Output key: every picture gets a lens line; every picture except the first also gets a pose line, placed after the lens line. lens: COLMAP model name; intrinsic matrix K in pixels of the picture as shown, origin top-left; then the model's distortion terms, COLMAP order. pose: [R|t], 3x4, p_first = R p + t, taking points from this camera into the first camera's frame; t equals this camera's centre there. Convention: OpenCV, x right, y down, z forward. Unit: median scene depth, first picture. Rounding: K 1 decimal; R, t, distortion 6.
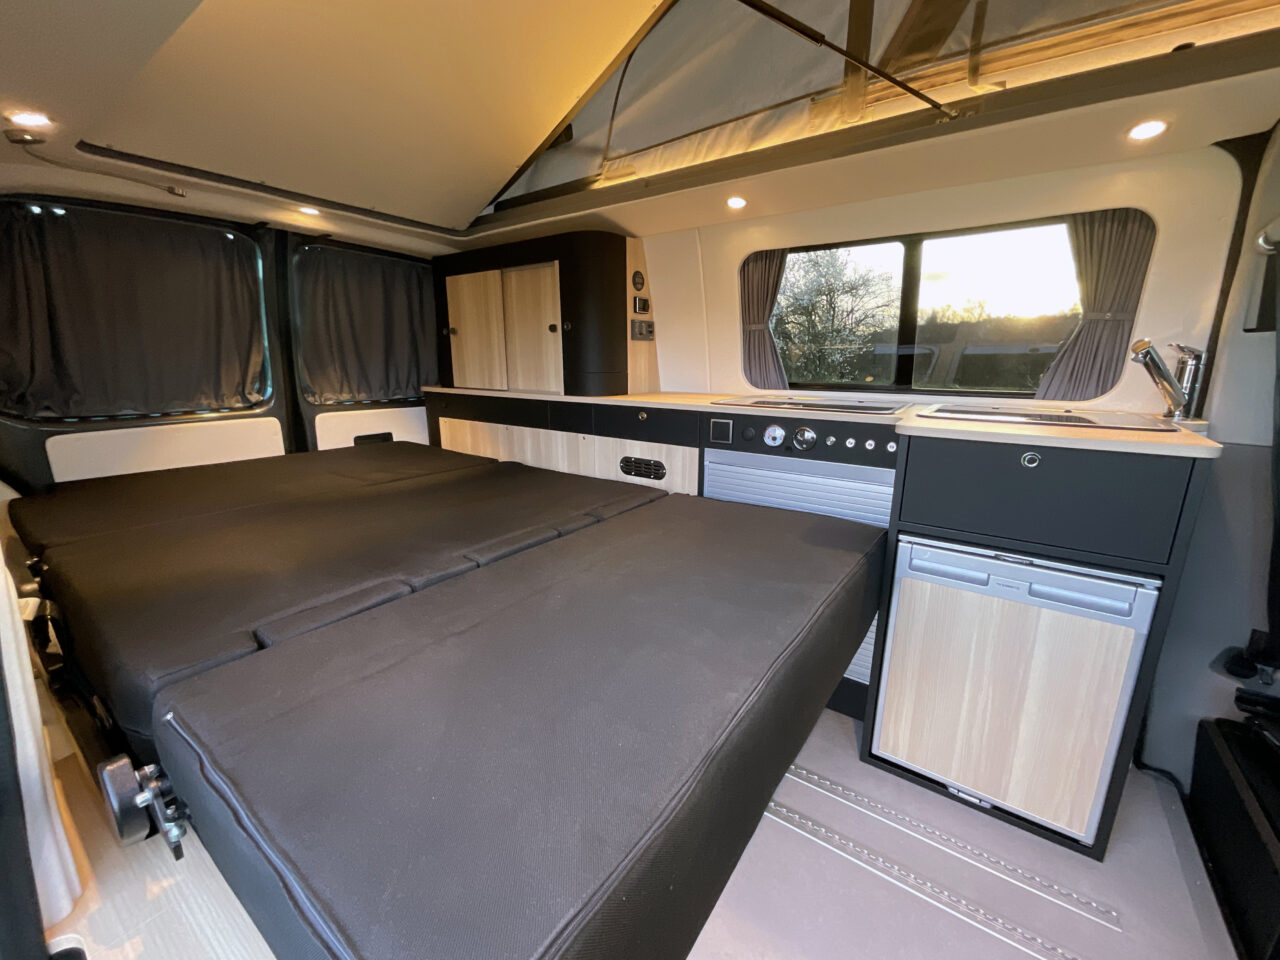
lens RADIAL K [[514.7, 0, 638.1], [0, 514.7, 481.4], [0, 0, 1]] dist [0.008576, -0.004942]
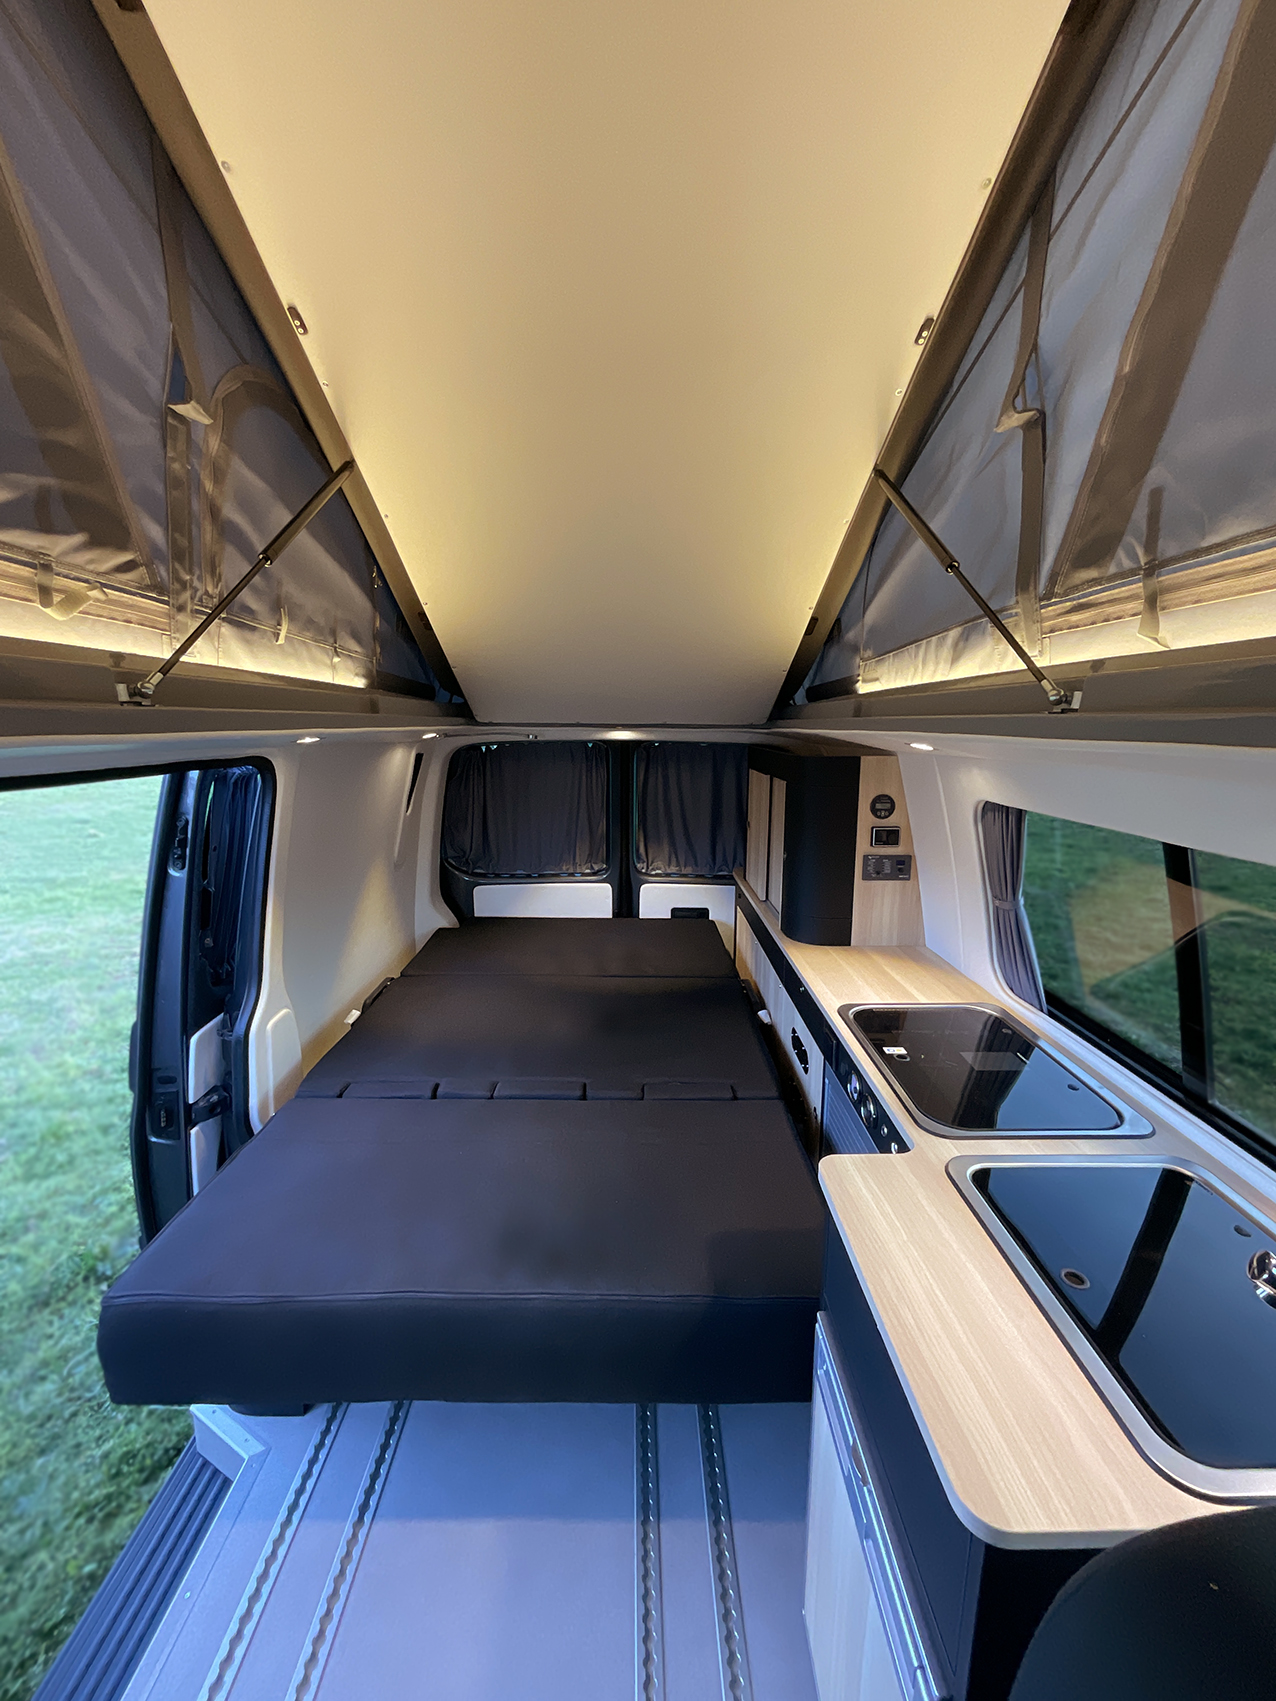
lens RADIAL K [[684.0, 0, 638.0], [0, 684.0, 850.5], [0, 0, 1]] dist [0.008576, -0.004942]
pose [[0.590517, 0.146363, -0.793642, 0.812733], [-0.190422, 0.980919, 0.039215, -0.399637], [0.784238, 0.127970, 0.607120, 0.147224]]
